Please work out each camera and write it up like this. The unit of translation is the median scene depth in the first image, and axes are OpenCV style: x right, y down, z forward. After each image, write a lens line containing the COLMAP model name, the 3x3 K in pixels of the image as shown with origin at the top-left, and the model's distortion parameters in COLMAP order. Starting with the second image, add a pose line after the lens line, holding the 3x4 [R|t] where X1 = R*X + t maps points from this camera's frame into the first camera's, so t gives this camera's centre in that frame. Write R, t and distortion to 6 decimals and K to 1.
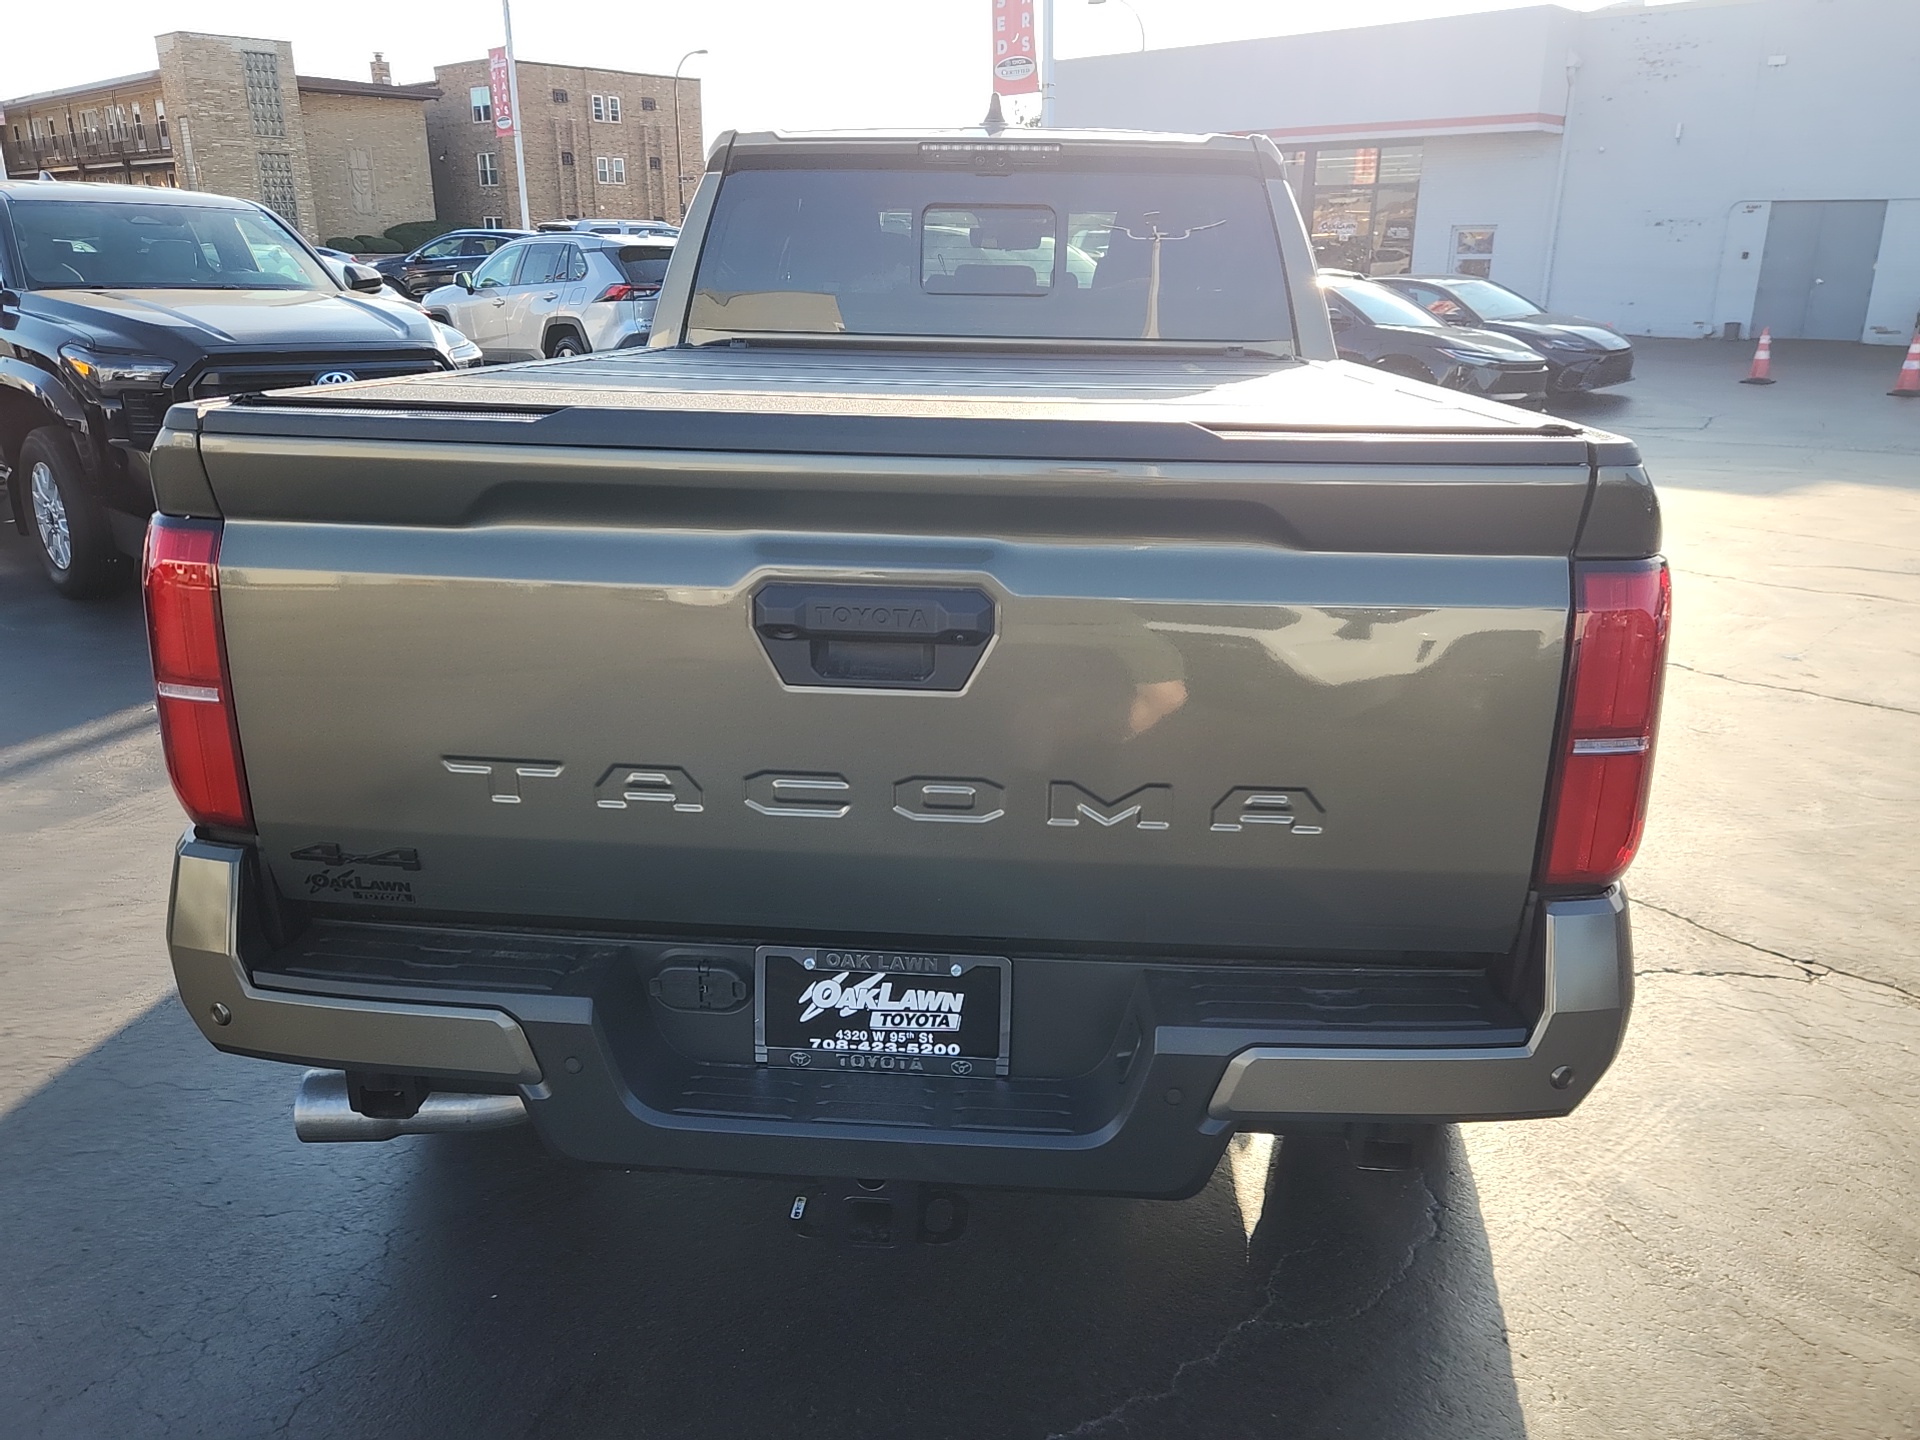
lens RADIAL K [[1391.1, 0, 960.0], [0, 1391.1, 720.0], [0, 0, 1]] dist [0.035691, -0.001731]
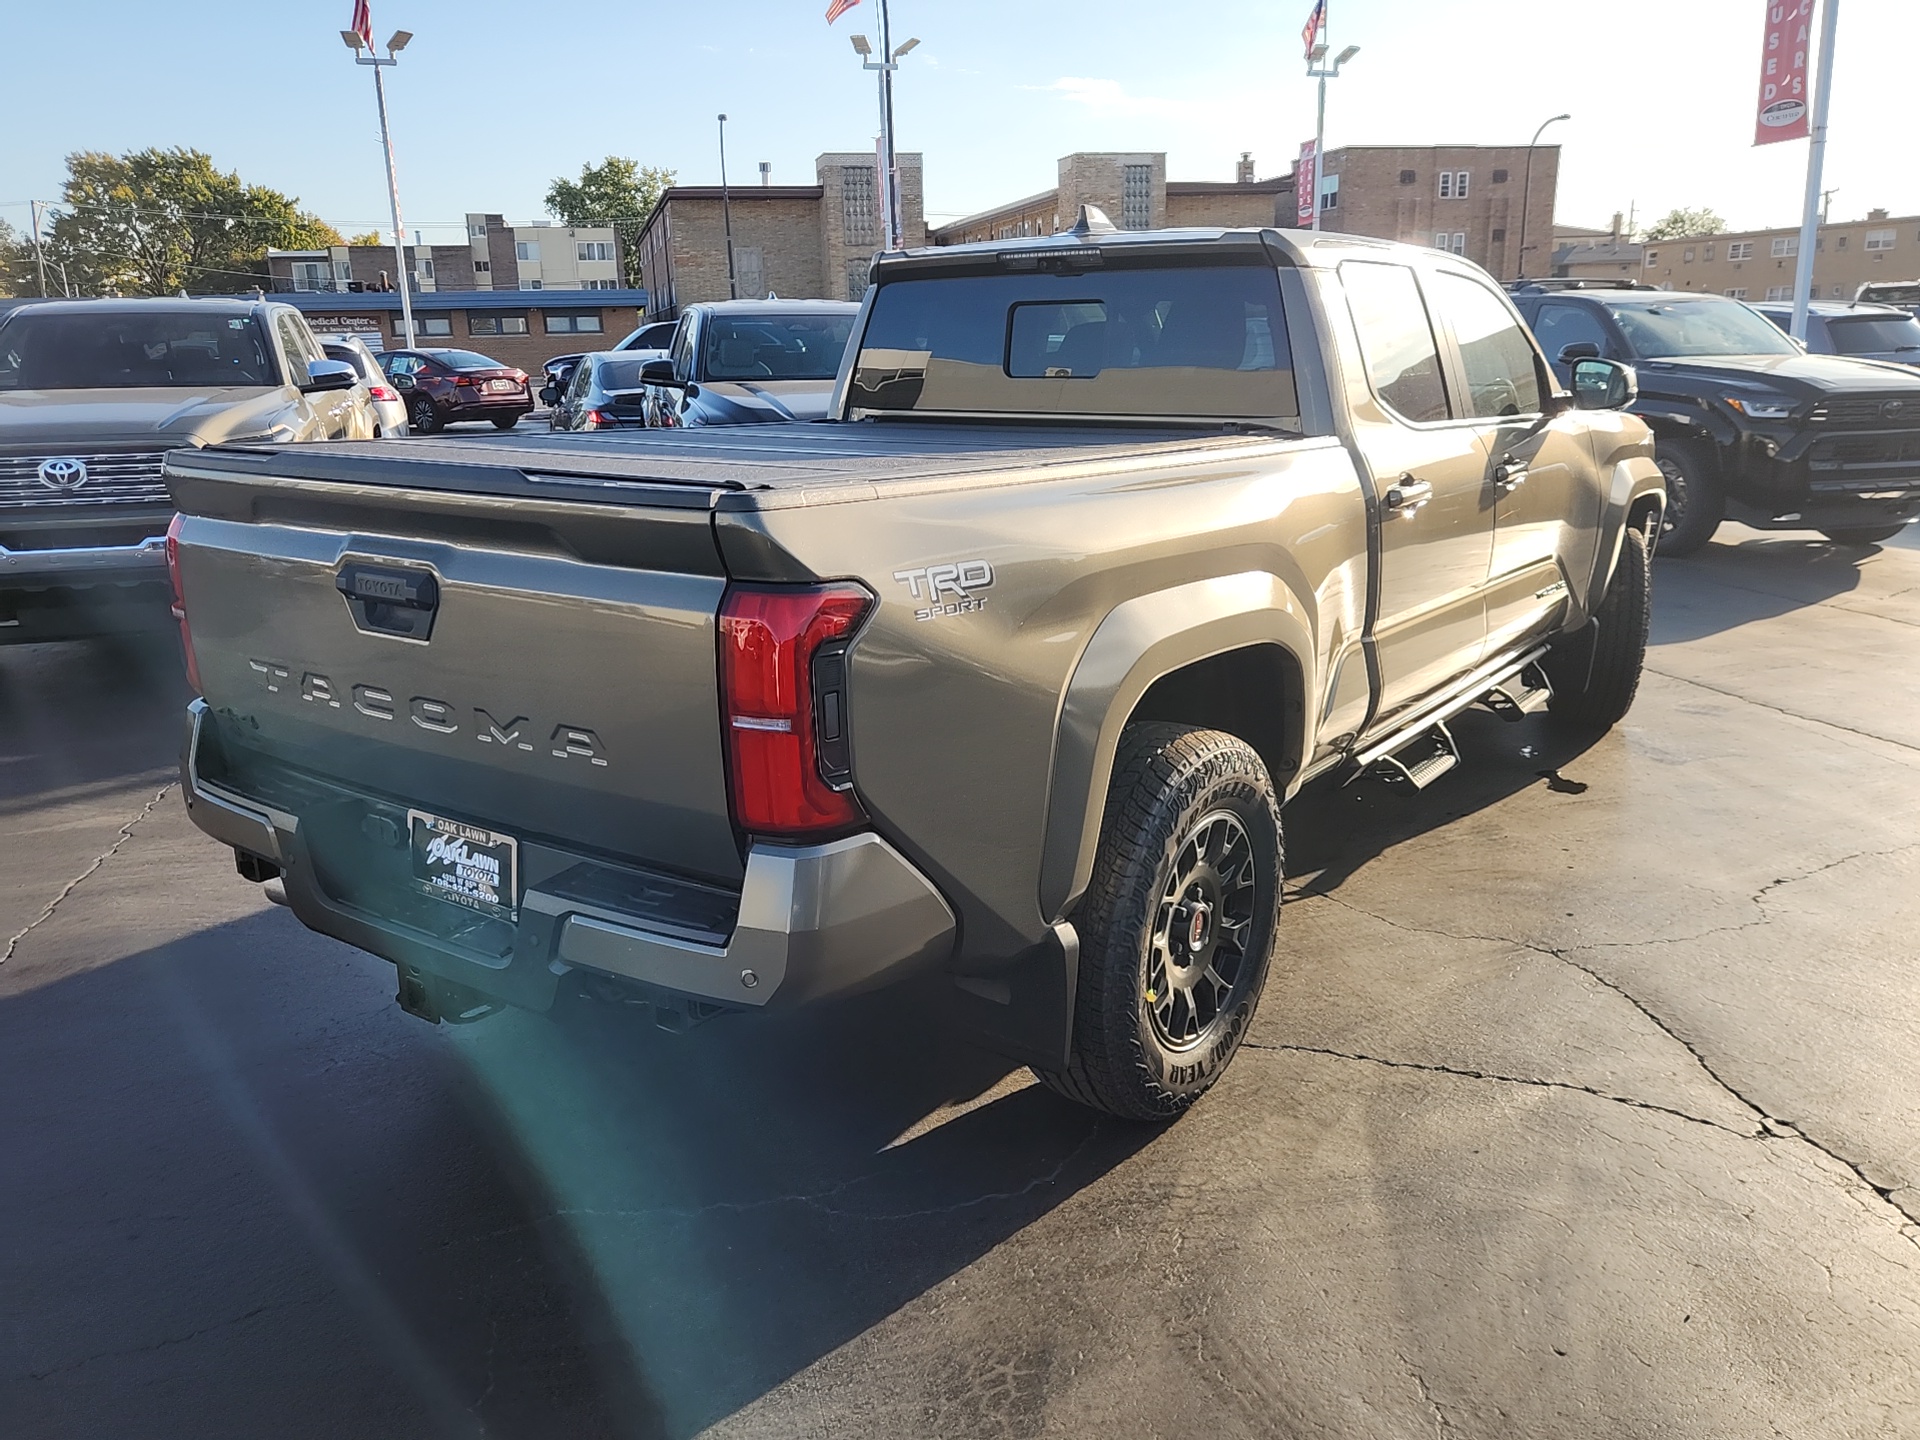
lens RADIAL K [[1390.7, 0, 960.0], [0, 1390.7, 720.0], [0, 0, 1]] dist [0.022817, -0.007681]
pose [[0.862733, 0.107901, -0.494012, 1.116806], [-0.132406, 0.991086, -0.014760, 0.008835], [0.488016, 0.078144, 0.869330, -0.040815]]
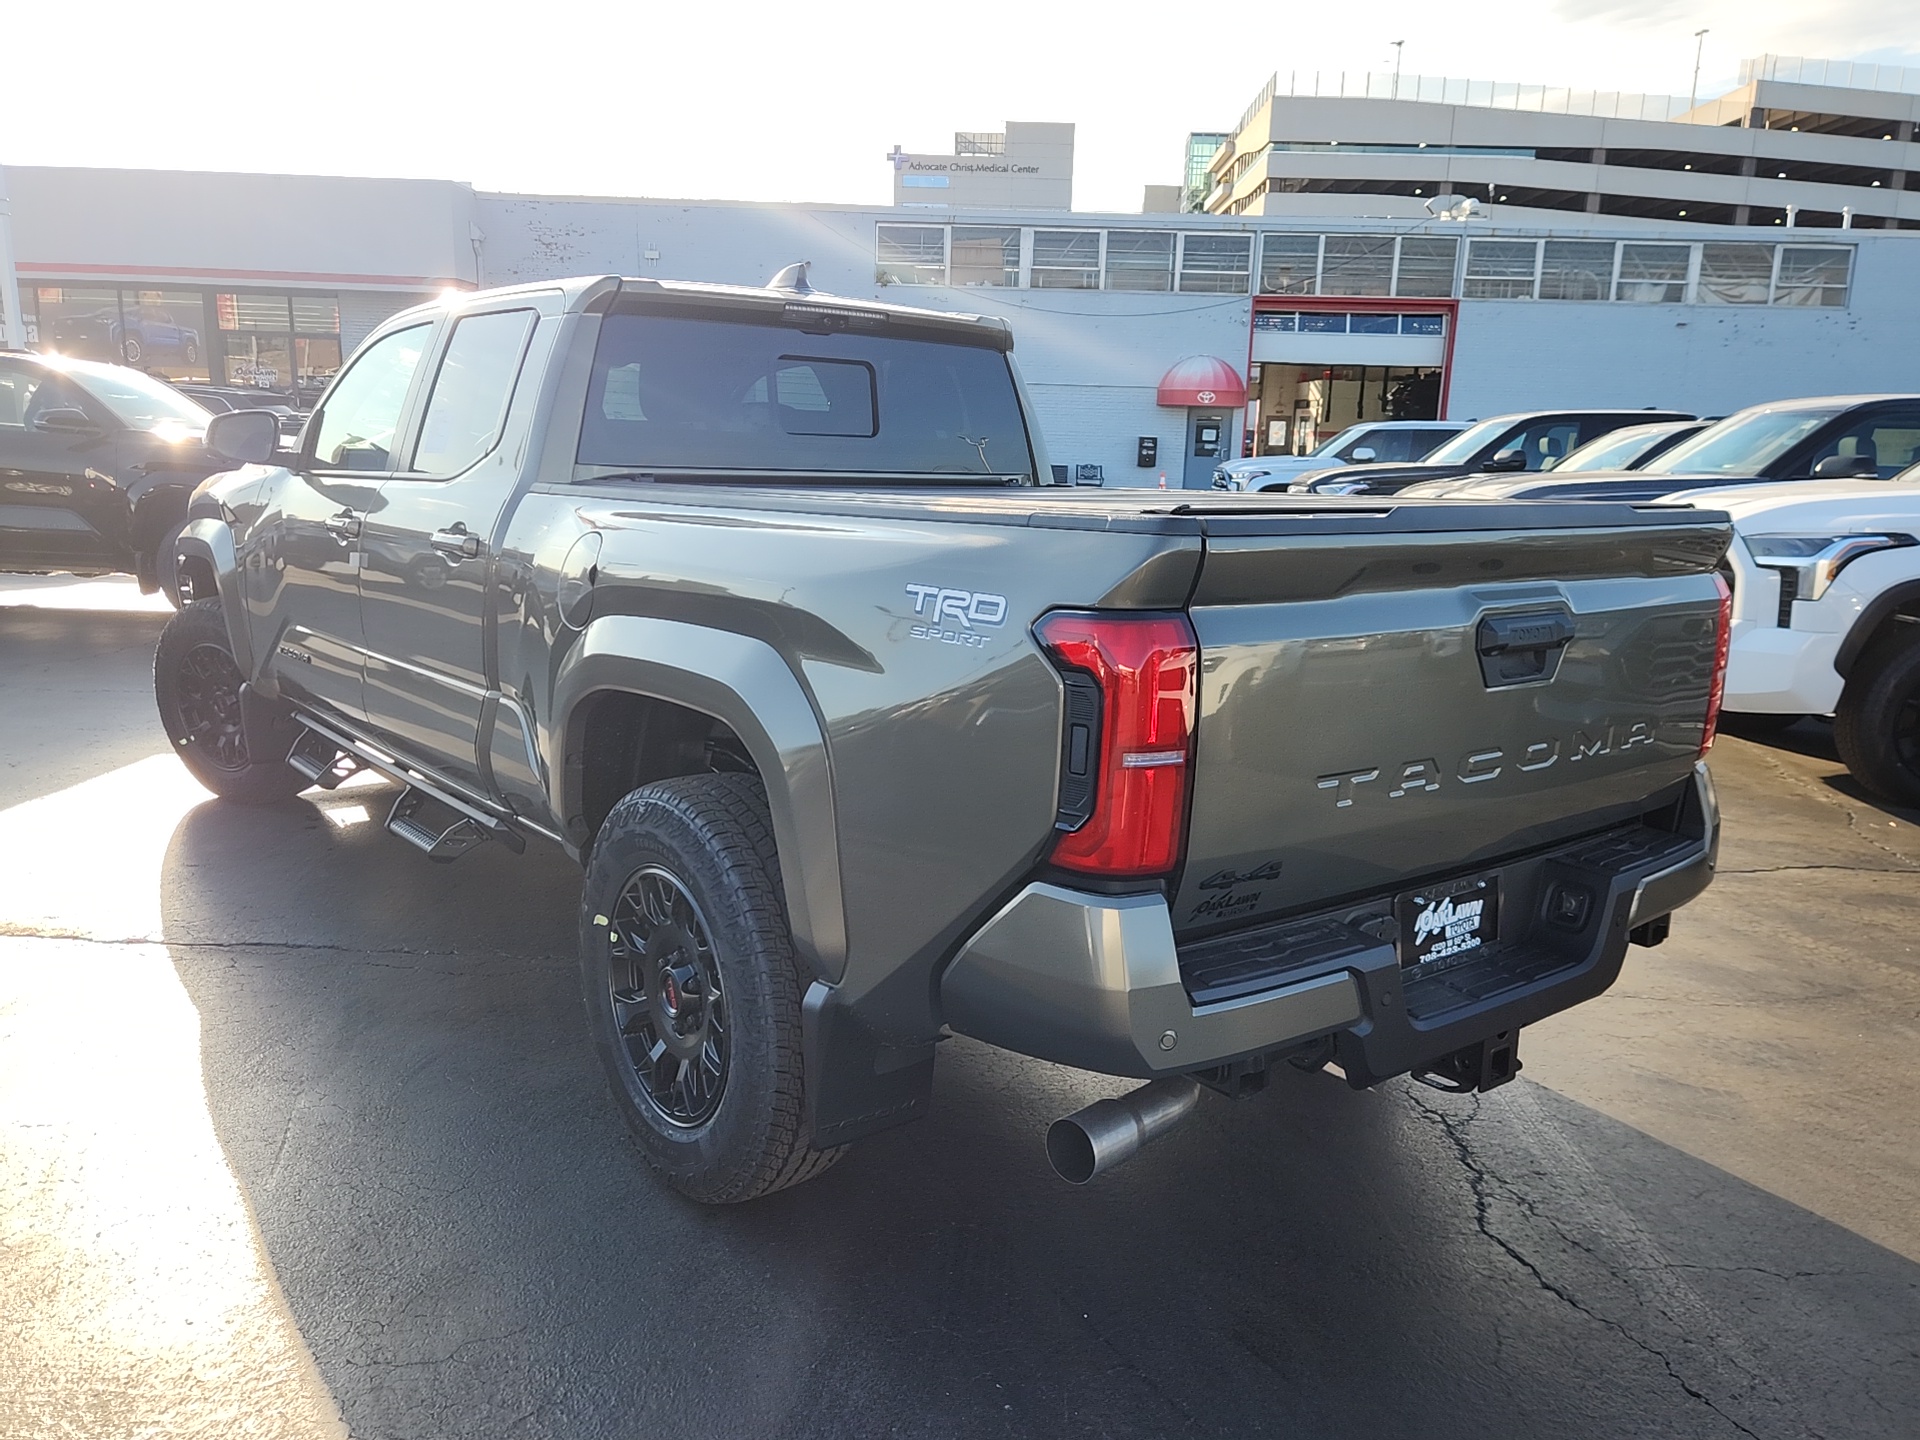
lens RADIAL K [[1410.6, 0, 960.0], [0, 1410.6, 720.0], [0, 0, 1]] dist [-0.011771, -0.003306]
pose [[0.754874, -0.116301, 0.645476, -1.339589], [0.180698, 0.982943, -0.034218, -0.037499], [-0.630487, 0.142466, 0.763014, 0.189360]]
